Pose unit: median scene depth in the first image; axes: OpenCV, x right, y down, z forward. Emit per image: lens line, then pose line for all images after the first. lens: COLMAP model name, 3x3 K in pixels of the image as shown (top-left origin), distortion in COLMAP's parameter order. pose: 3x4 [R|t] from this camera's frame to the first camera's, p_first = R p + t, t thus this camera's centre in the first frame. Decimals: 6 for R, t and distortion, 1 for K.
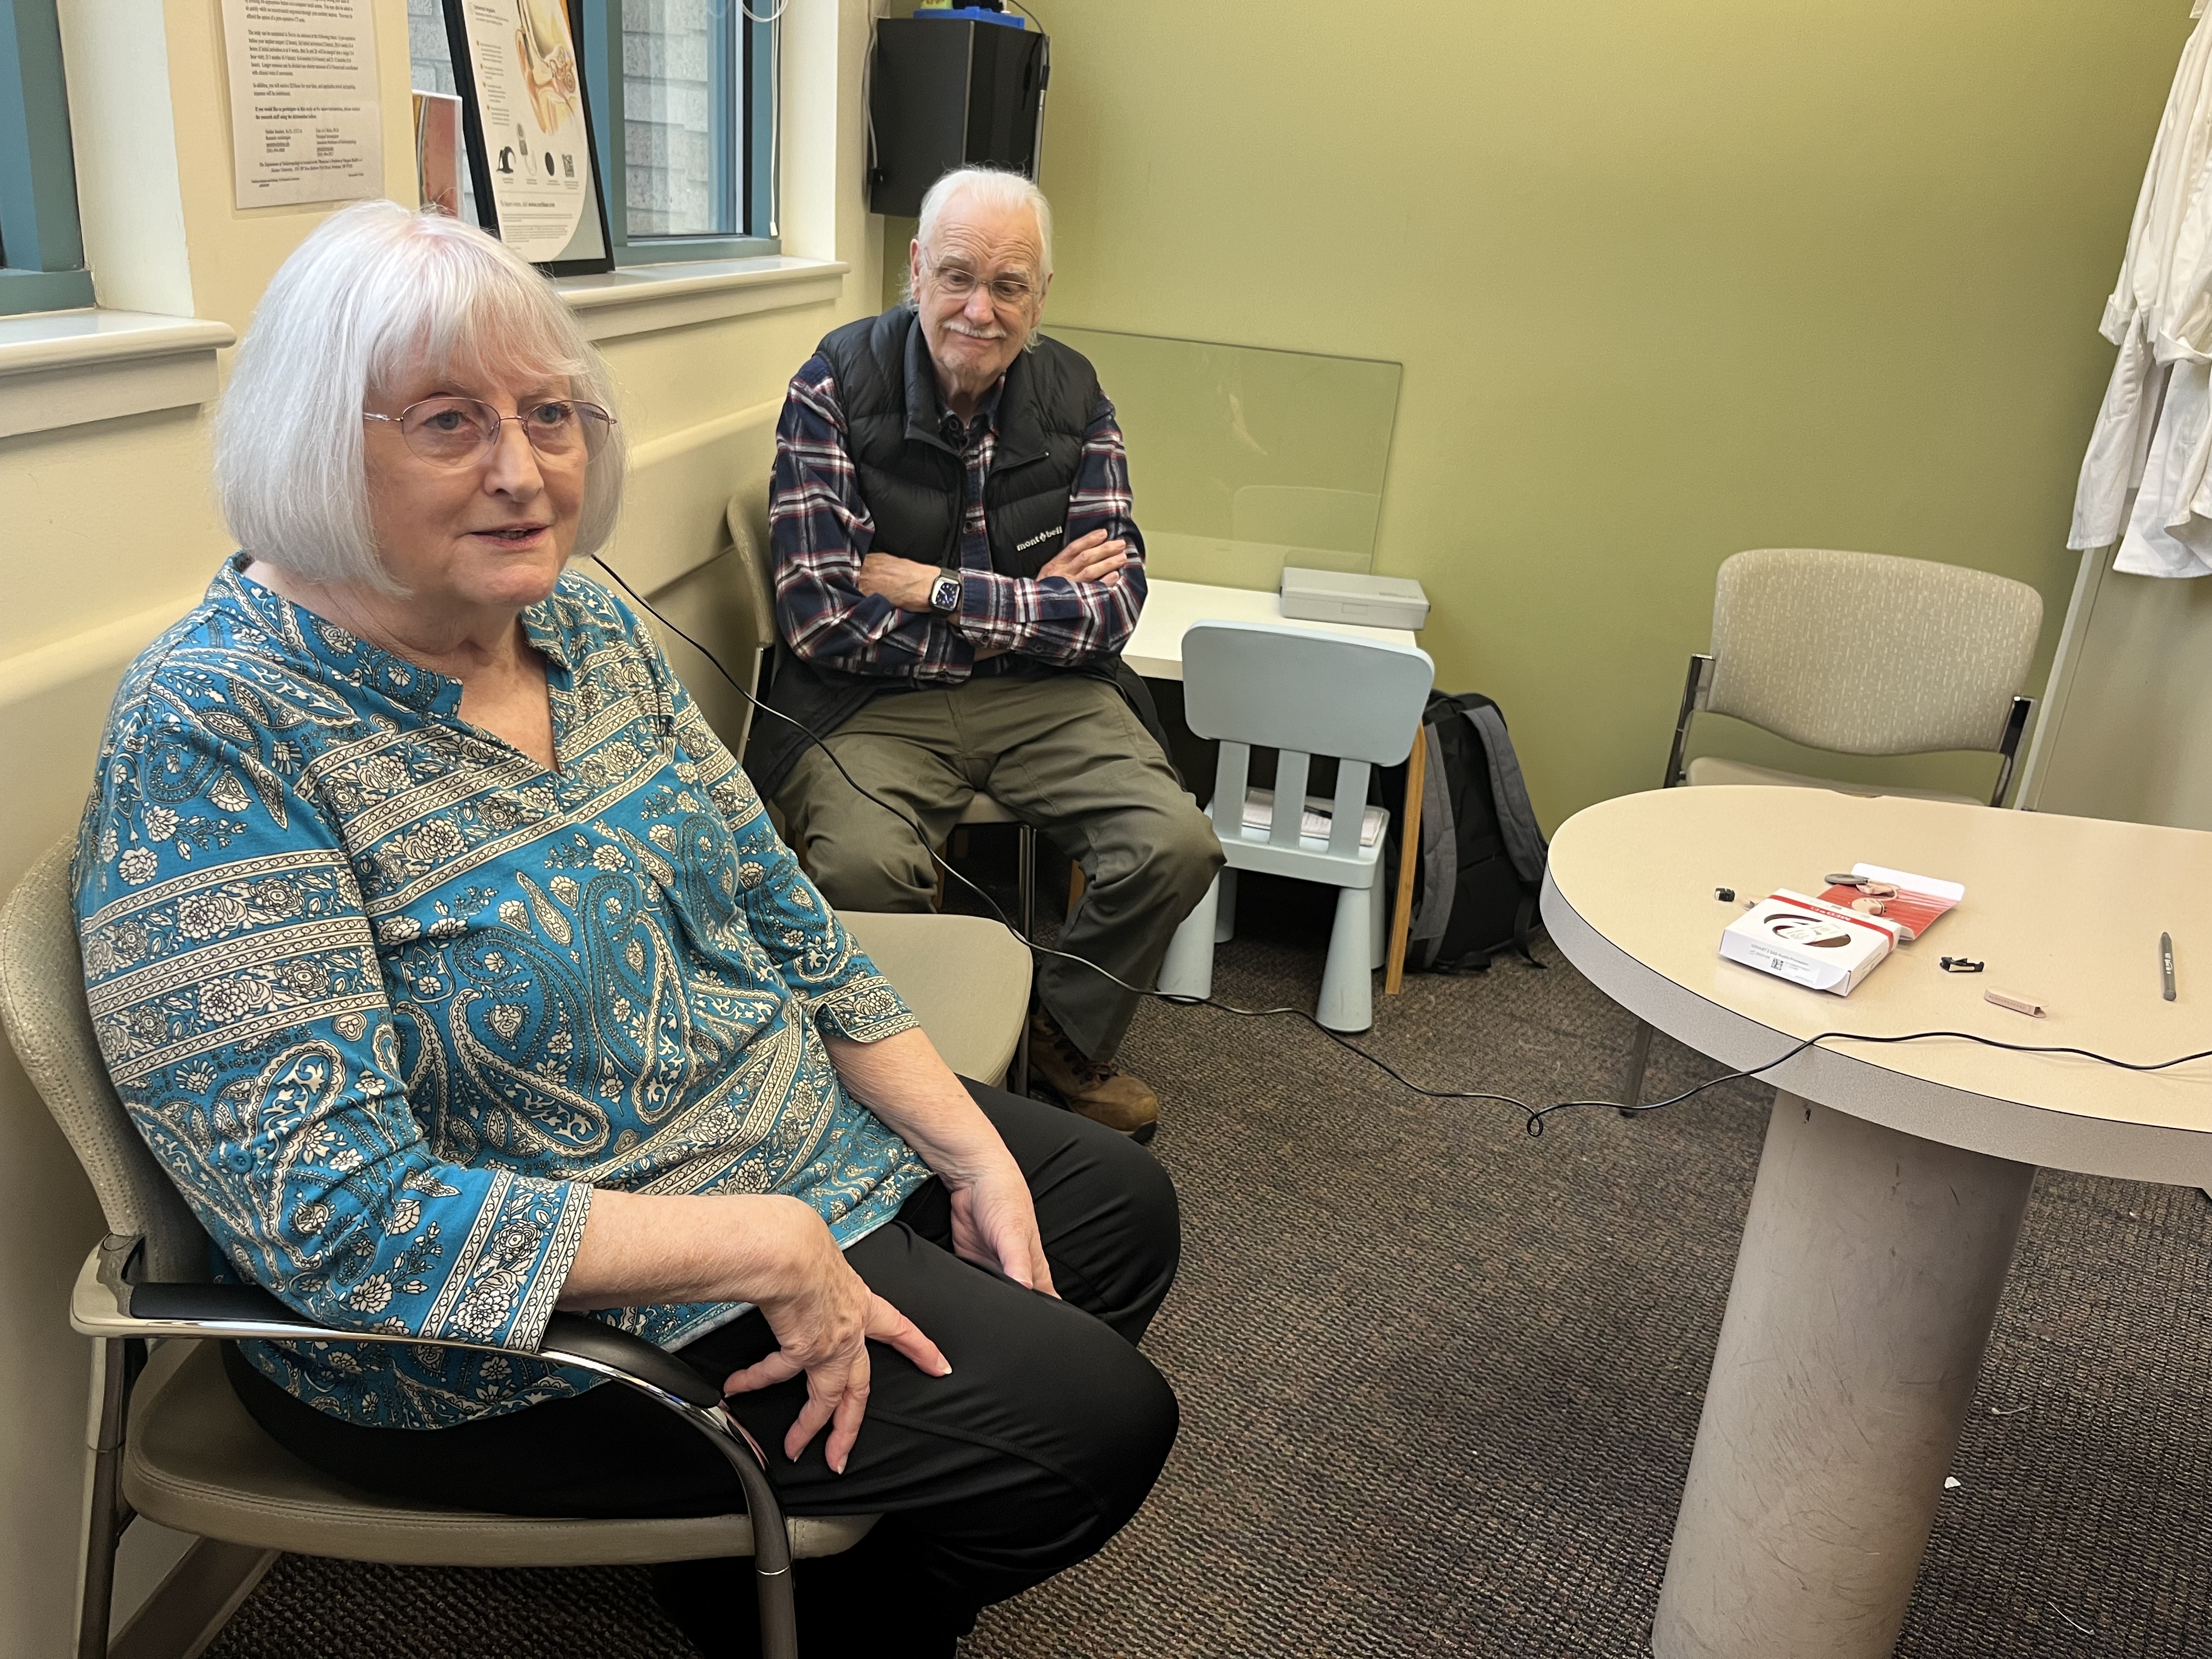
lens RADIAL K [[1712.0, 0, 1094.4], [0, 1712.0, 825.5], [0, 0, 1]] dist [0.068435, -0.119468]
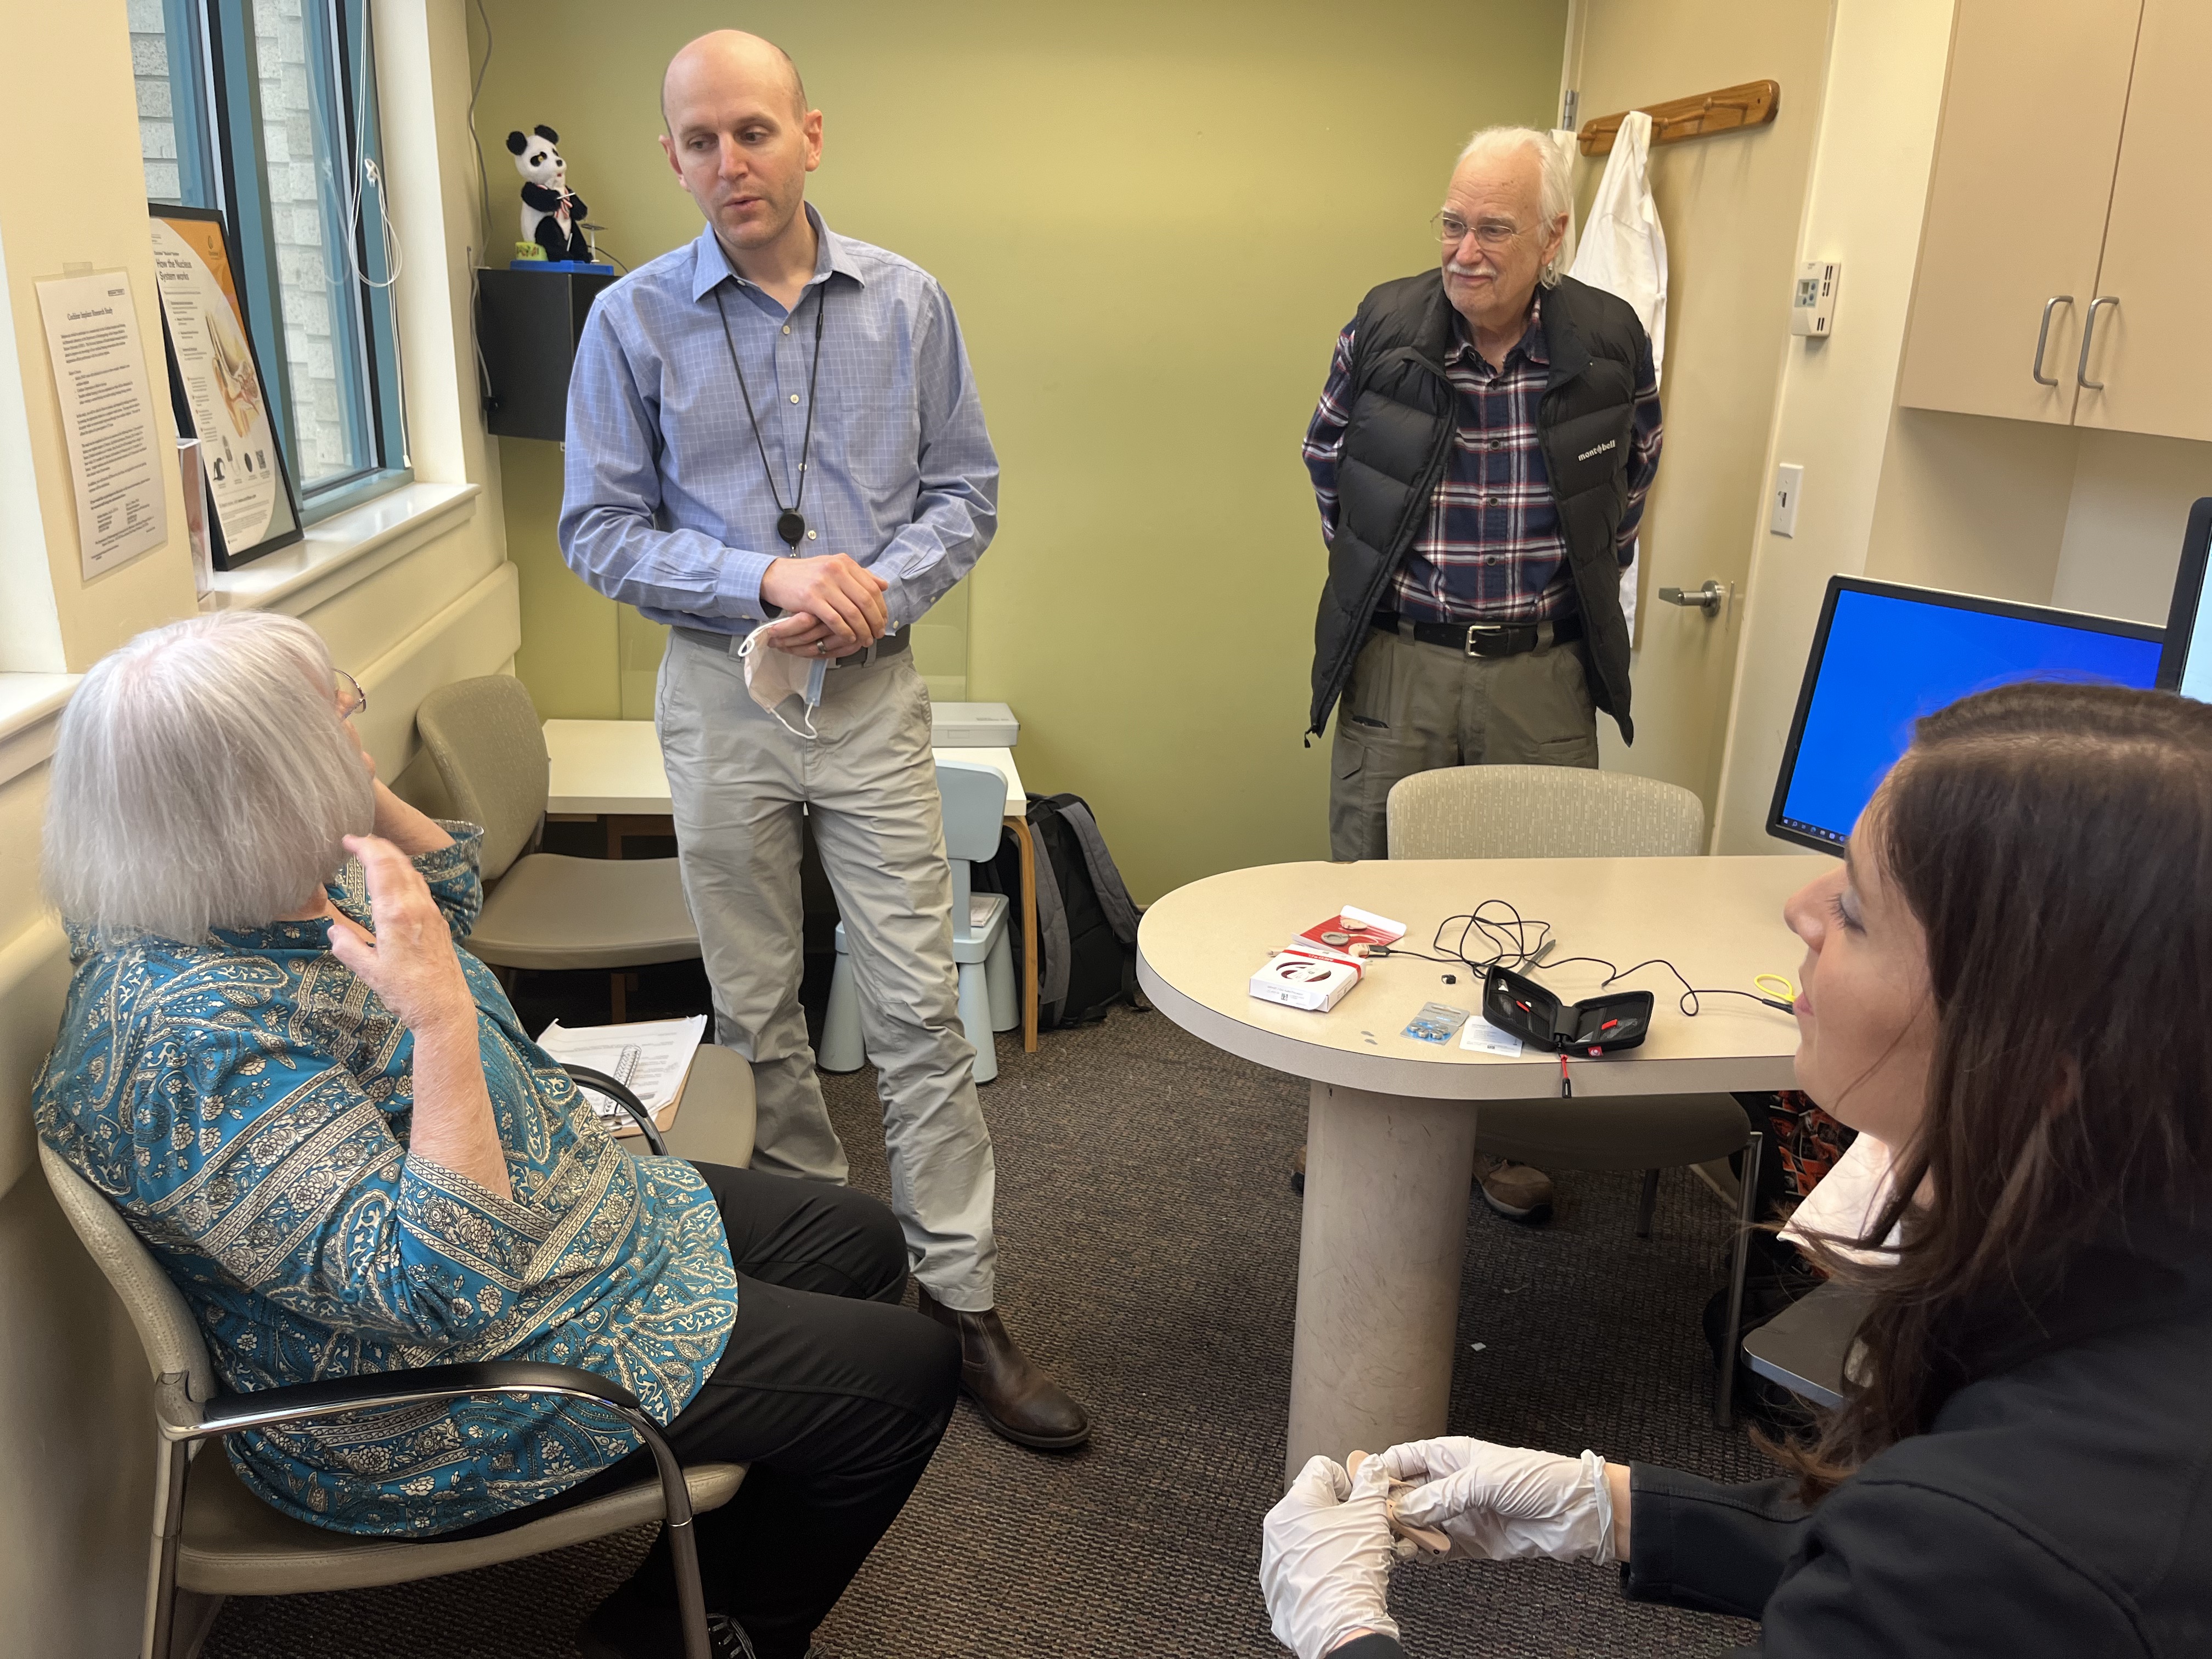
lens RADIAL K [[1712.0, 0, 1094.4], [0, 1712.0, 825.5], [0, 0, 1]] dist [0.068435, -0.119468]
pose [[0.964914, -0.121209, 0.232913, -0.061204], [0.130778, 0.991070, -0.026029, -0.030351], [-0.227678, 0.055575, 0.972149, -0.257138]]
